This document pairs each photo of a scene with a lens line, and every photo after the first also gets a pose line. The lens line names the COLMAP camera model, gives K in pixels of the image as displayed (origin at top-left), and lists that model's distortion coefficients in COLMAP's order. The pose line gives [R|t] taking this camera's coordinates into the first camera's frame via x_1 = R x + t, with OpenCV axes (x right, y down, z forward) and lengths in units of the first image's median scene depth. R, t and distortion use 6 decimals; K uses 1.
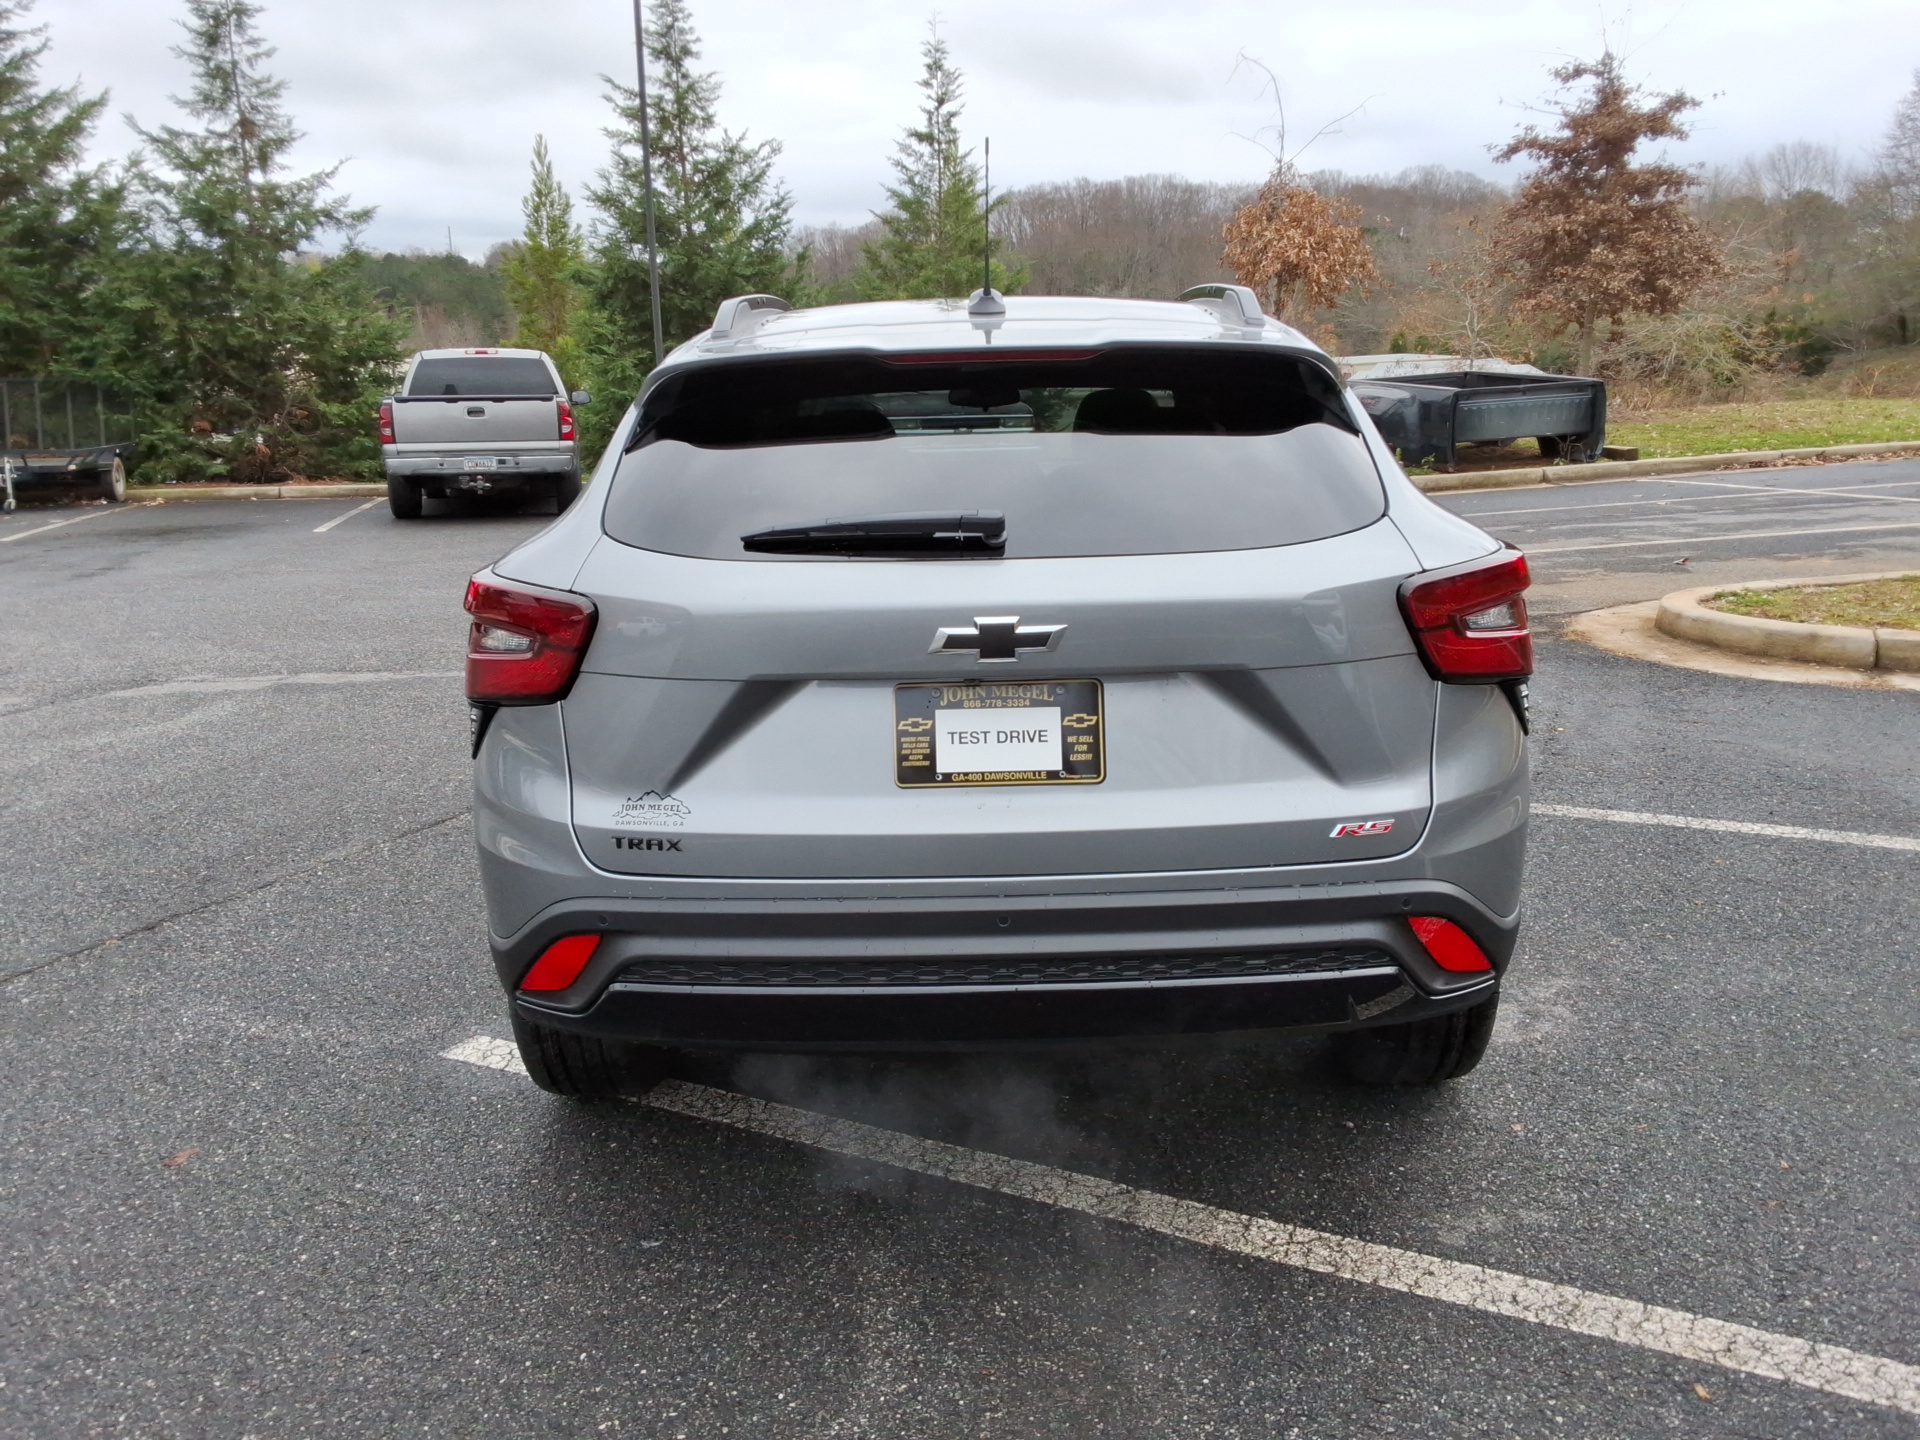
lens RADIAL K [[1537.6, 0, 972.5], [0, 1537.6, 715.5], [0, 0, 1]] dist [0.084016, -0.121958]
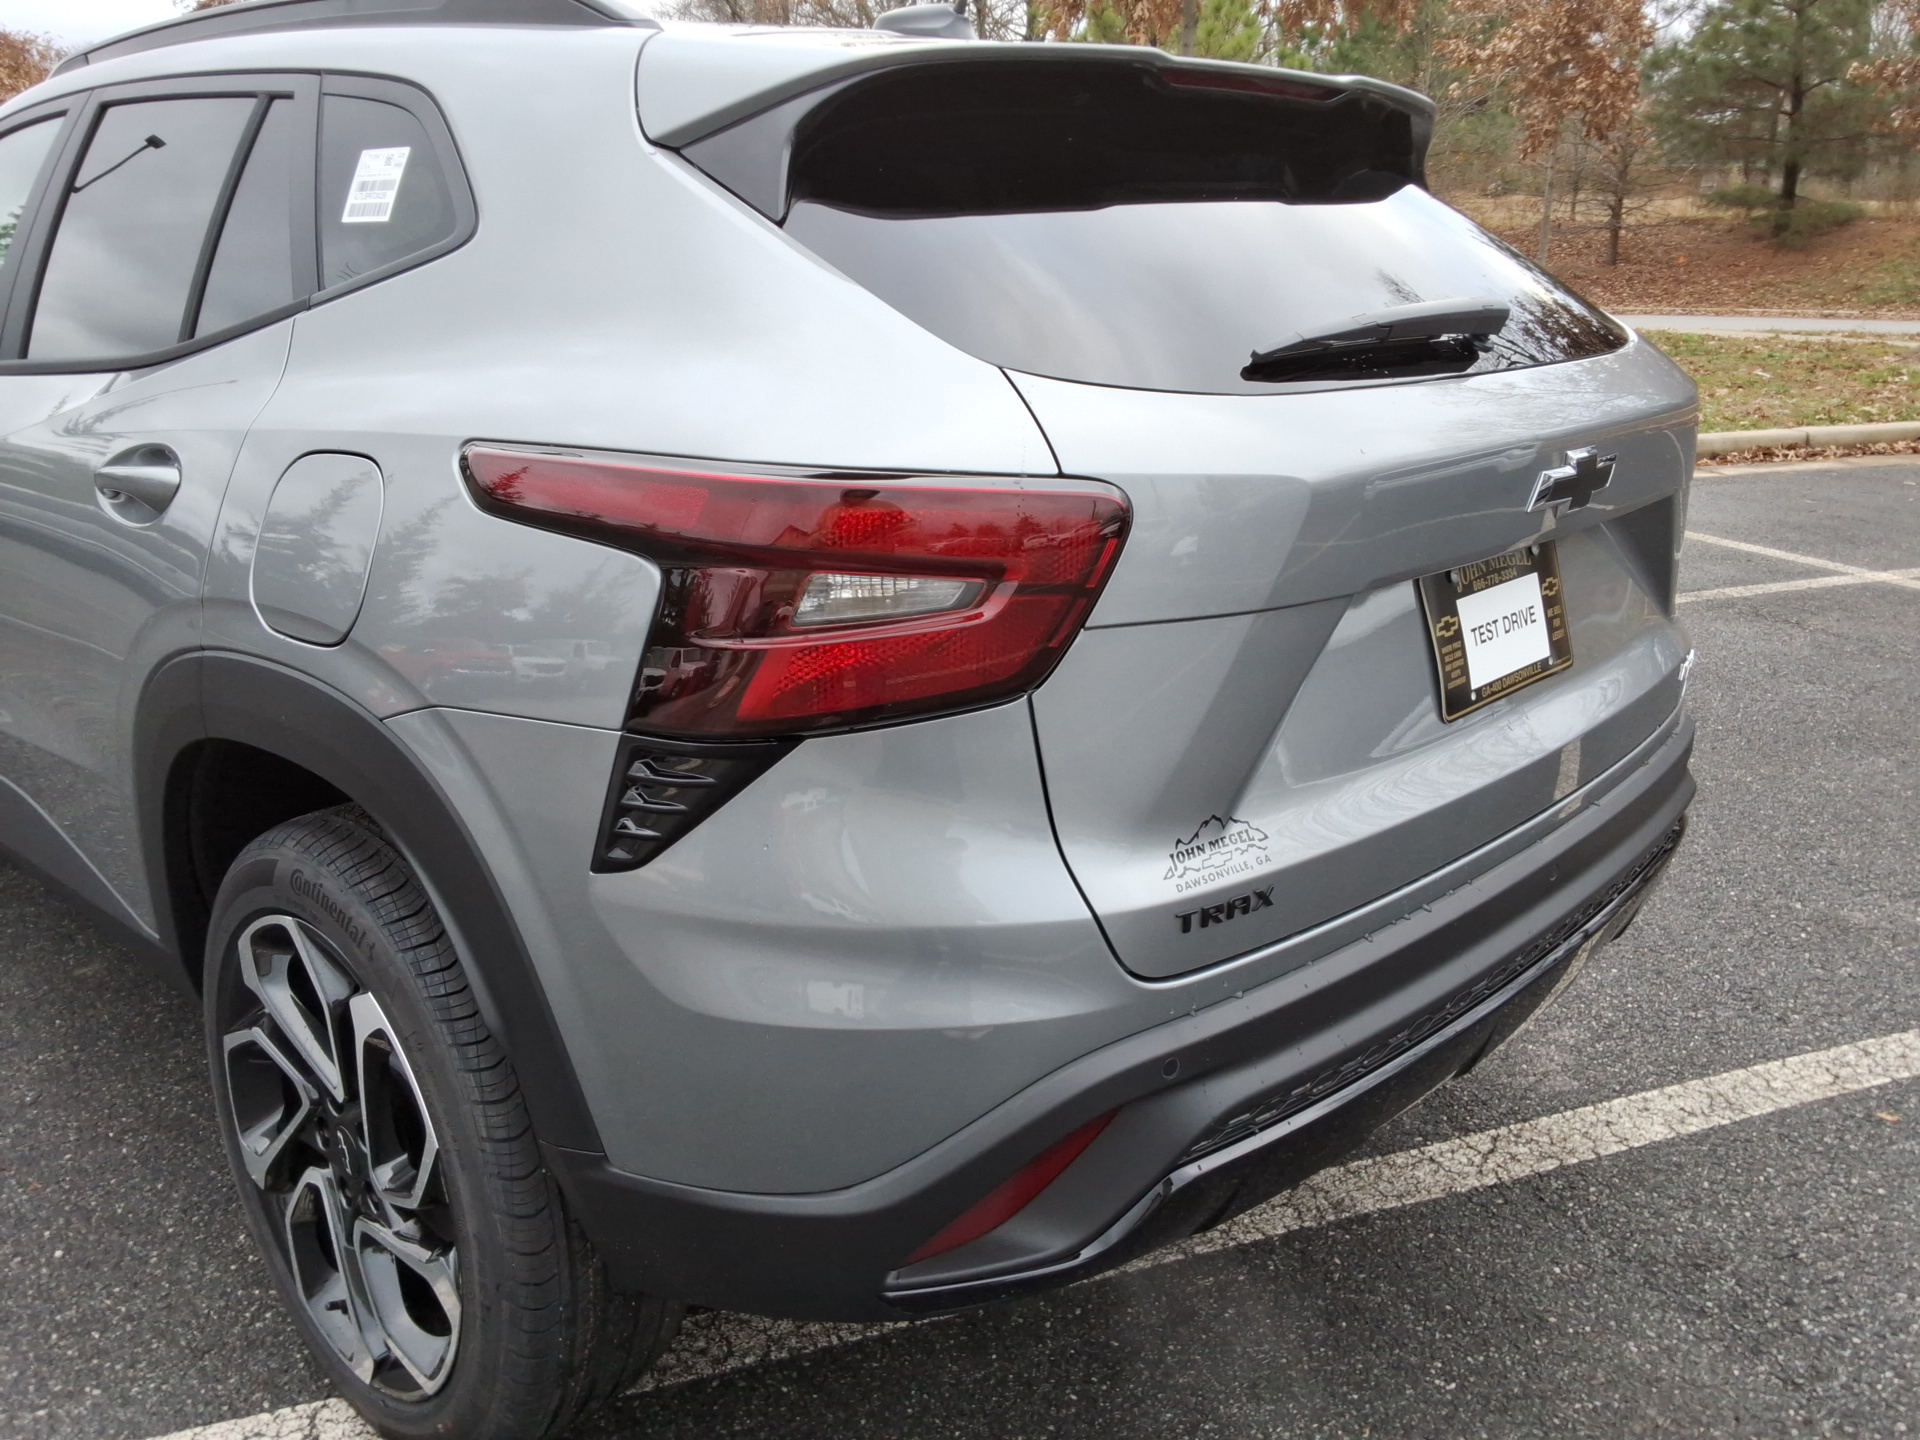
lens RADIAL K [[1537.6, 0, 988.2], [0, 1537.6, 703.5], [0, 0, 1]] dist [0.084016, -0.121958]
pose [[0.670616, -0.187622, 0.717685, -0.071978], [0.149627, 0.981813, 0.116858, -0.007608], [-0.726557, 0.029018, 0.686493, 0.073632]]
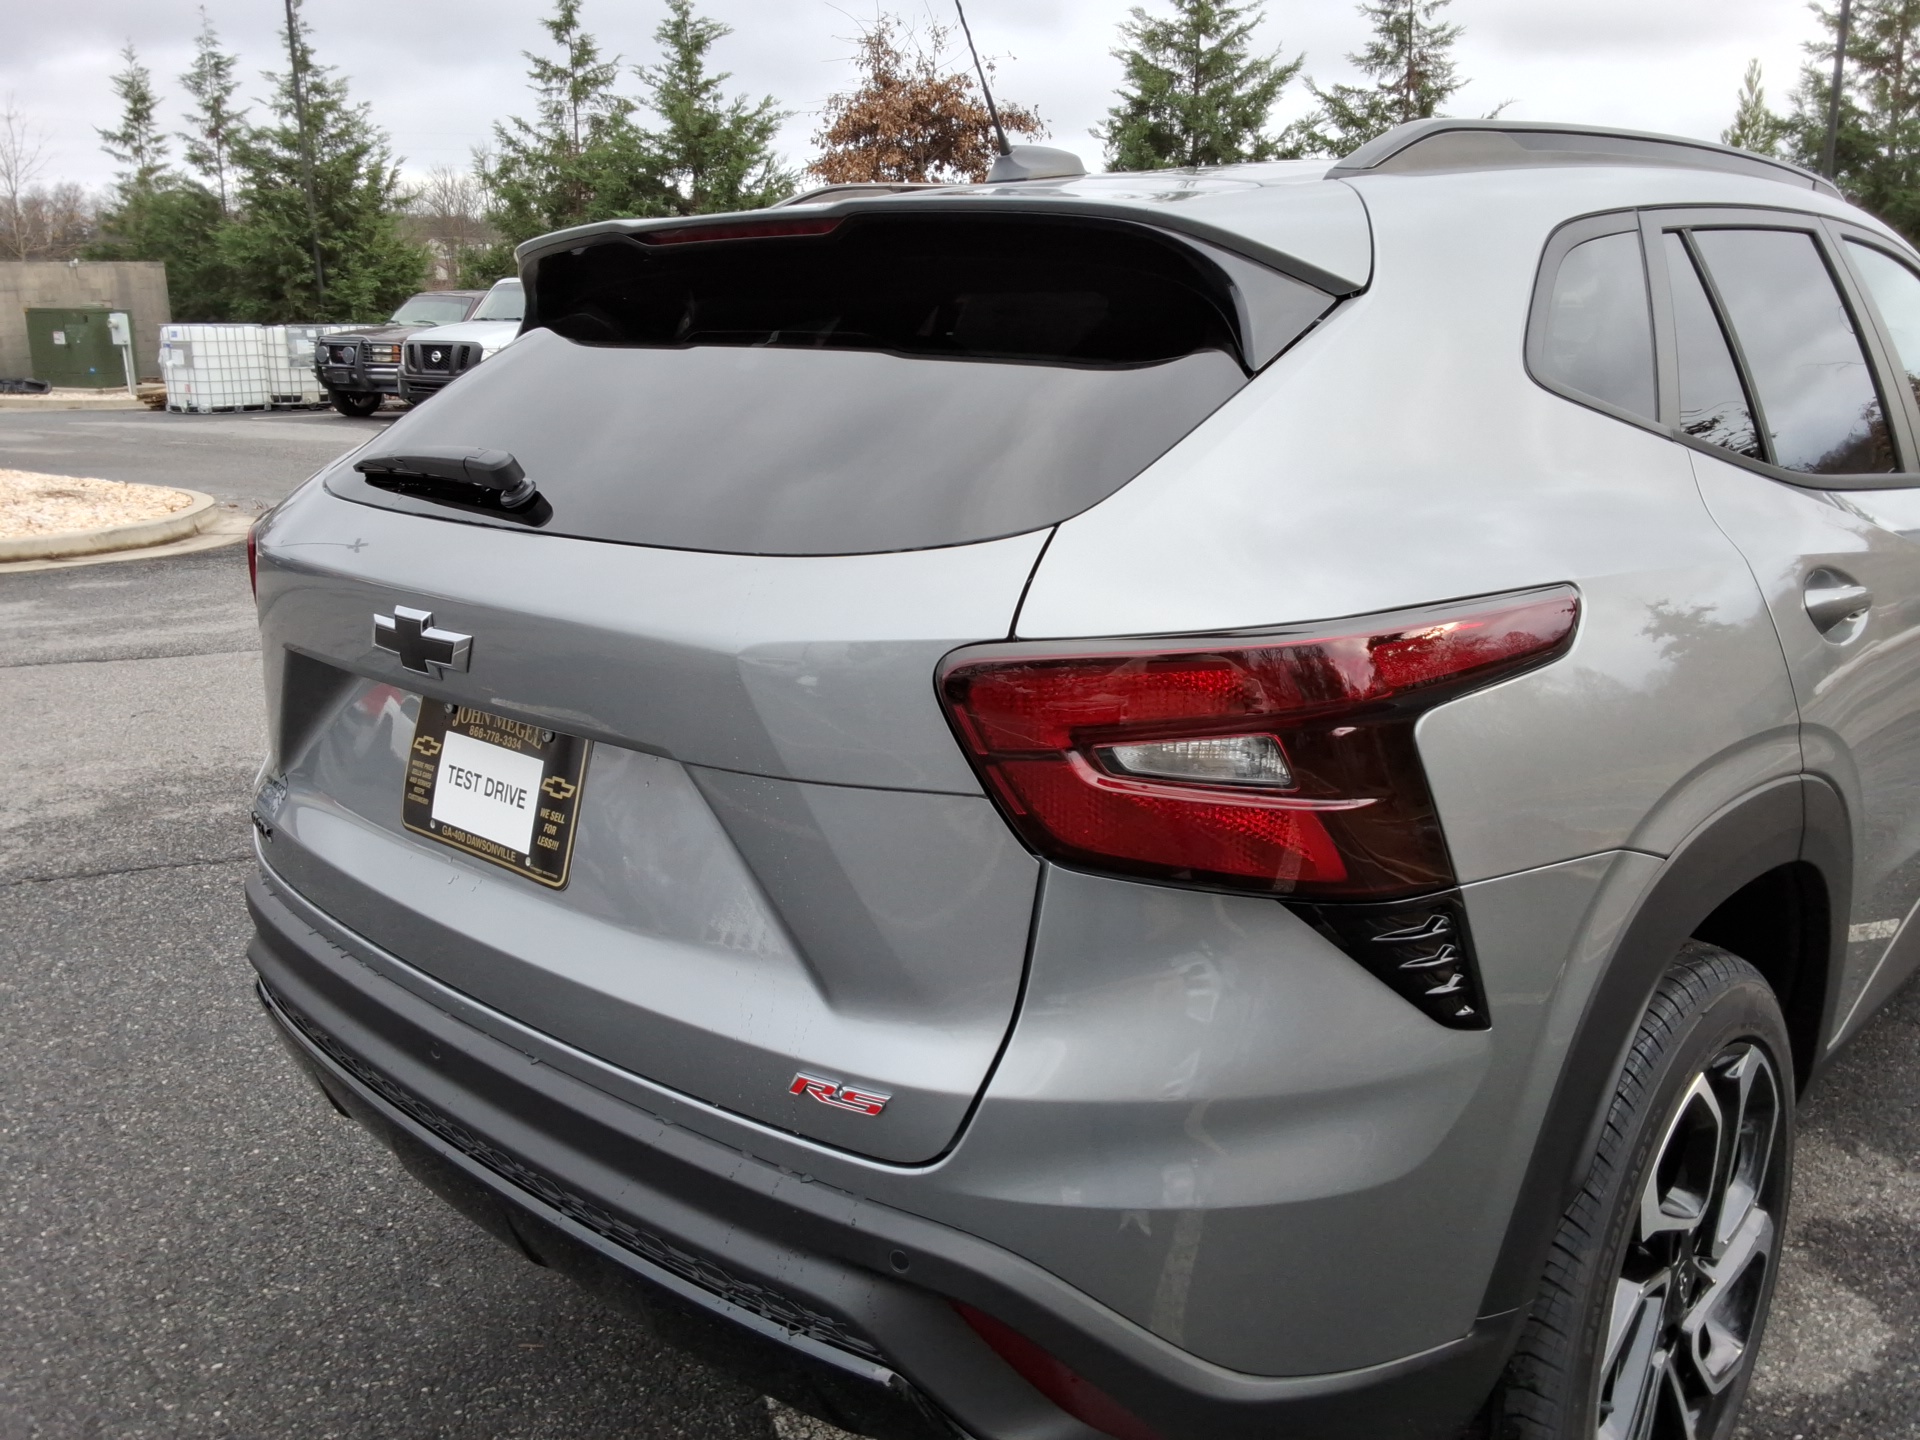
lens RADIAL K [[1537.6, 0, 968.7], [0, 1537.6, 718.7], [0, 0, 1]] dist [0.084016, -0.121958]
pose [[0.730787, 0.177767, -0.659051, 0.066735], [-0.159112, 0.983260, 0.088786, -0.011903], [0.663802, 0.039980, 0.746839, 0.068058]]
